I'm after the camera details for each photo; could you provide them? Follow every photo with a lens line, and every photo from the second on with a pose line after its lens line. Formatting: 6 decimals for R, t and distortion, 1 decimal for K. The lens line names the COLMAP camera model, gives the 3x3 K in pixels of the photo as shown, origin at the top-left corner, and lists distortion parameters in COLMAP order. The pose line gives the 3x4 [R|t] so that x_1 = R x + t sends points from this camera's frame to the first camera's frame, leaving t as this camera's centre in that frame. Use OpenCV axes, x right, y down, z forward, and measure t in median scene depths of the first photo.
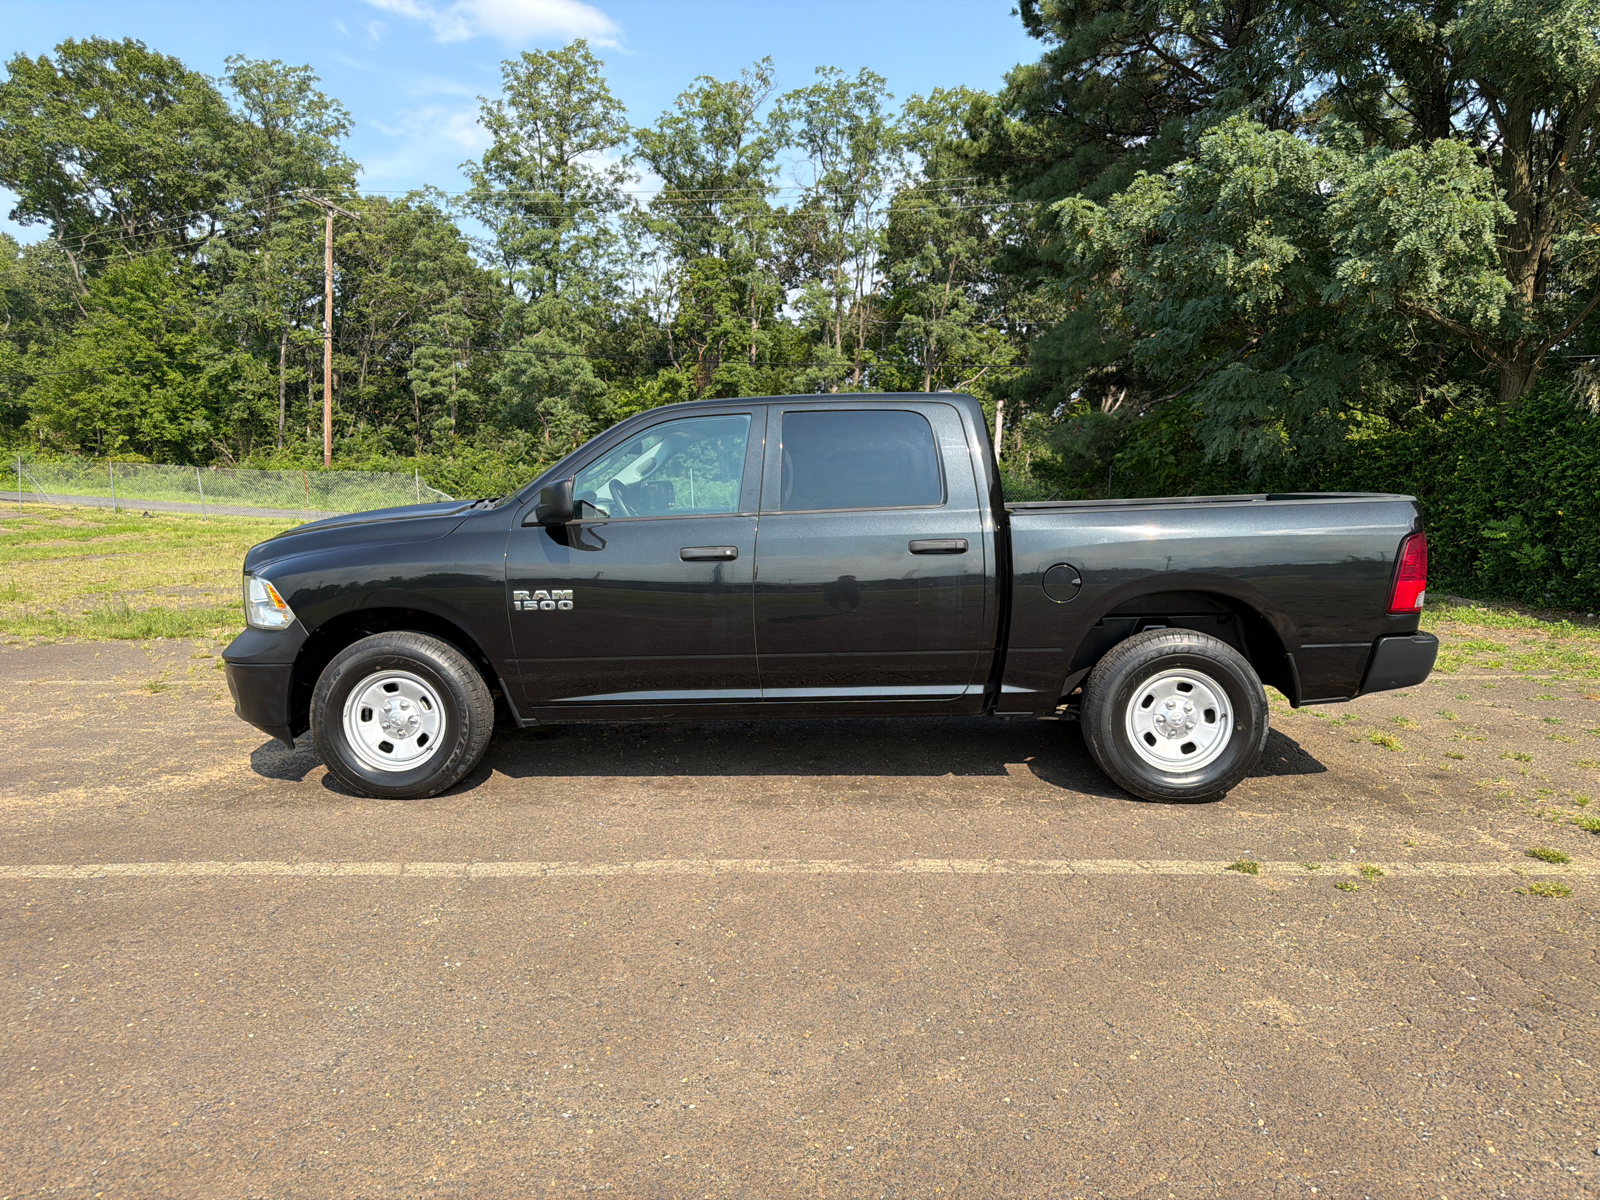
lens RADIAL K [[1087.6, 0, 816.1], [0, 1087.6, 665.0], [0, 0, 1]] dist [0.001590, -0.019955]
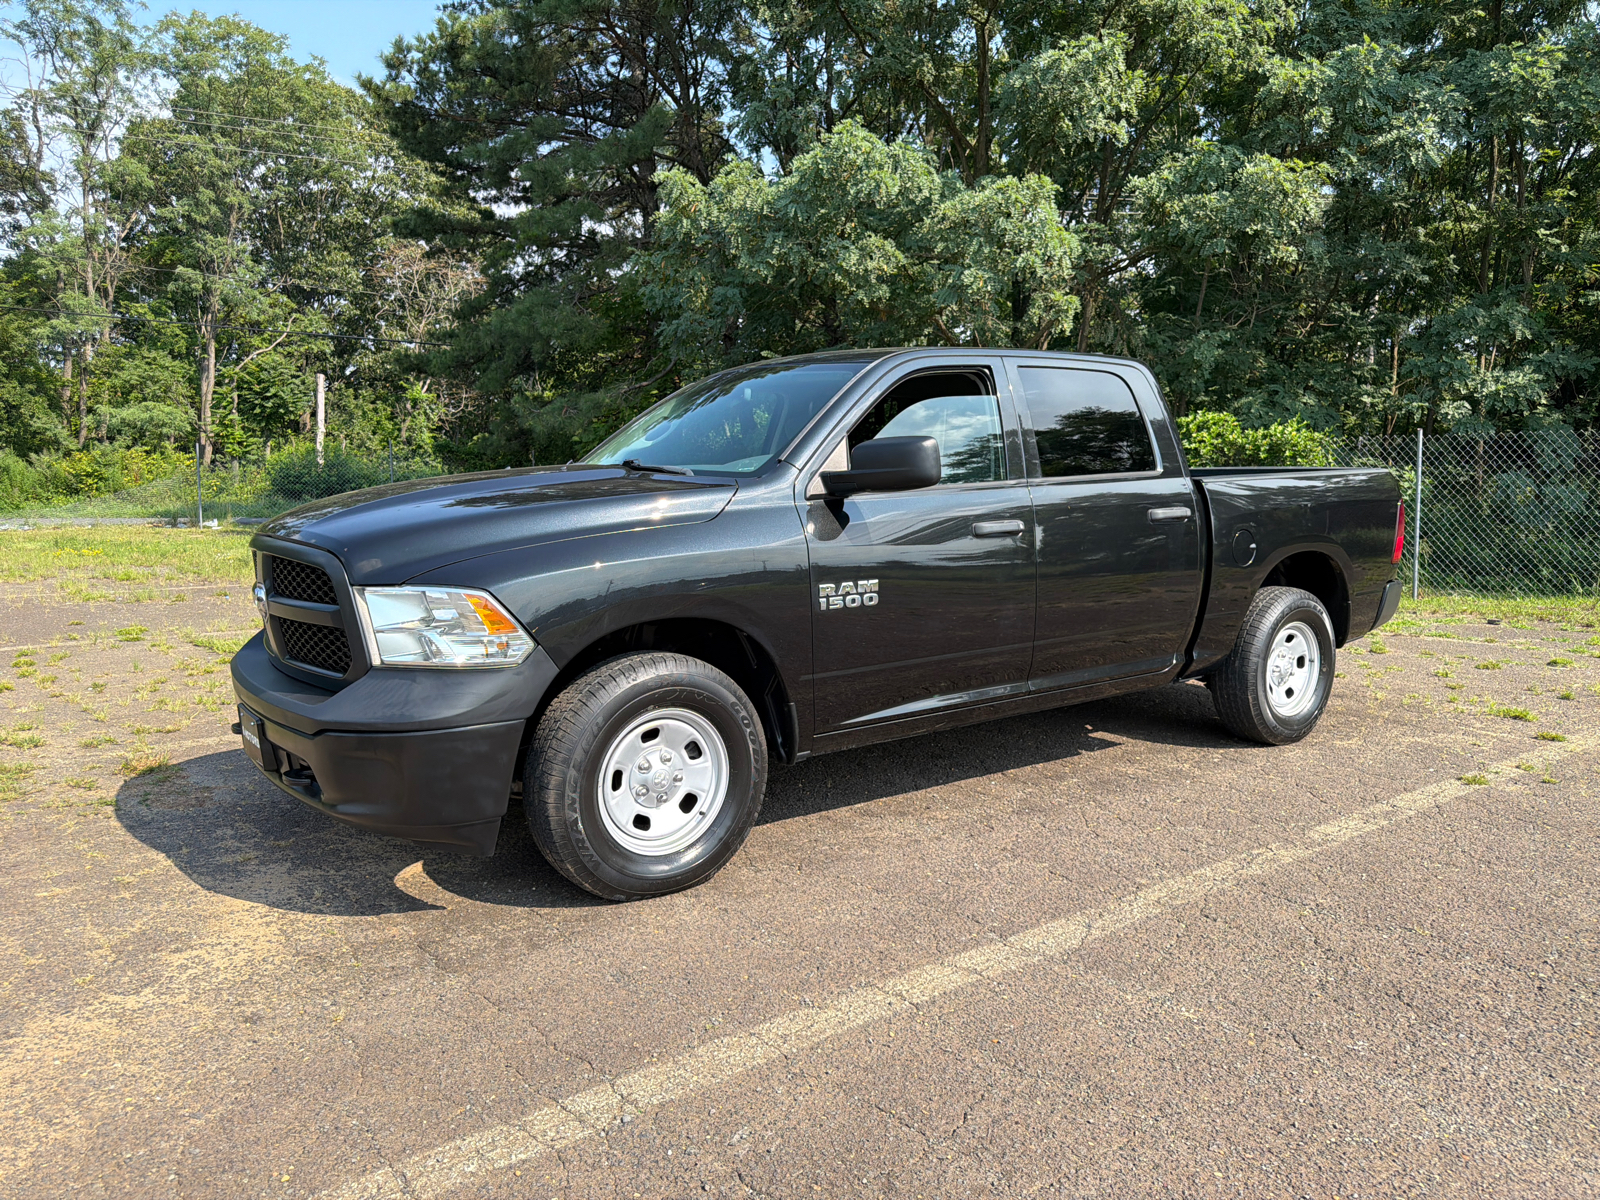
lens RADIAL K [[1116.8, 0, 802.1], [0, 1116.8, 614.7], [0, 0, 1]] dist [0.025292, -0.034282]
pose [[0.795905, -0.071626, 0.601170, -0.735091], [0.094217, 0.995533, -0.006125, -0.042031], [-0.598045, 0.061516, 0.799098, 0.365336]]
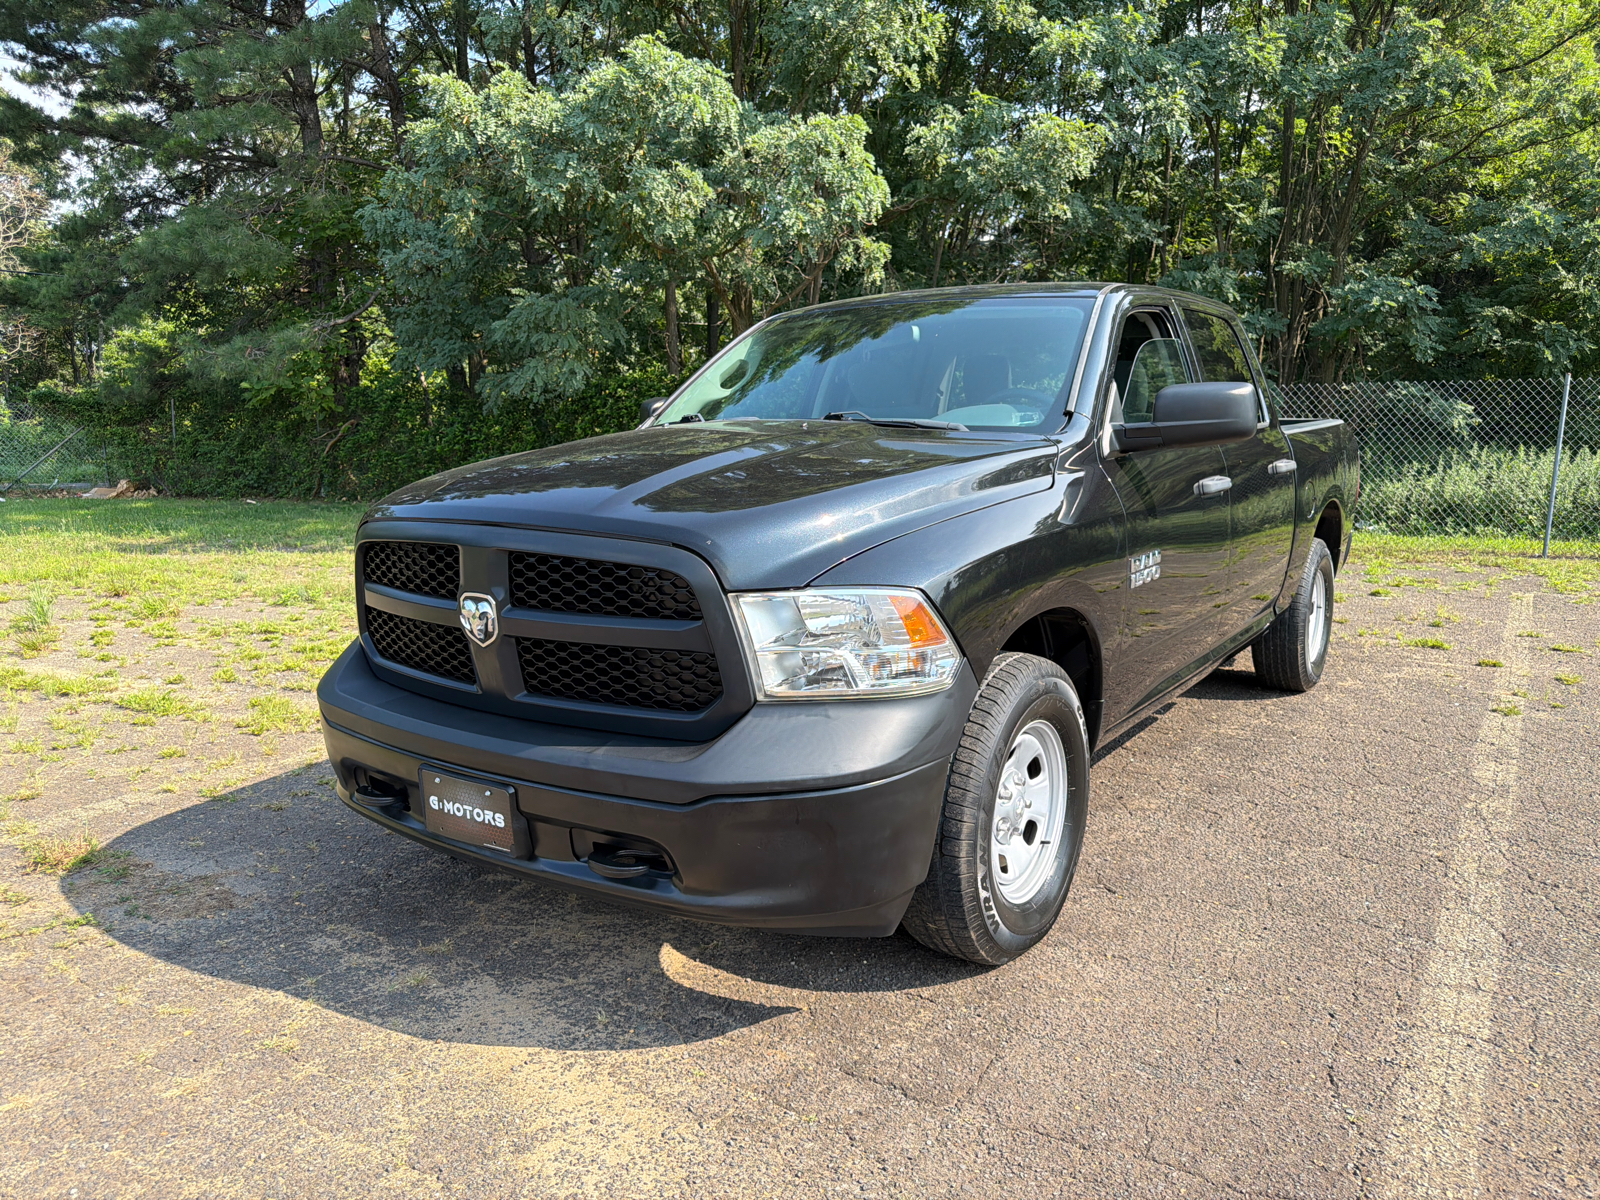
lens RADIAL K [[1116.8, 0, 802.1], [0, 1116.8, 614.7], [0, 0, 1]] dist [0.025292, -0.034282]
pose [[0.551162, -0.138611, 0.822804, -0.912278], [0.137179, 0.987740, 0.074505, -0.108559], [-0.823044, 0.071807, 0.563420, 0.754973]]
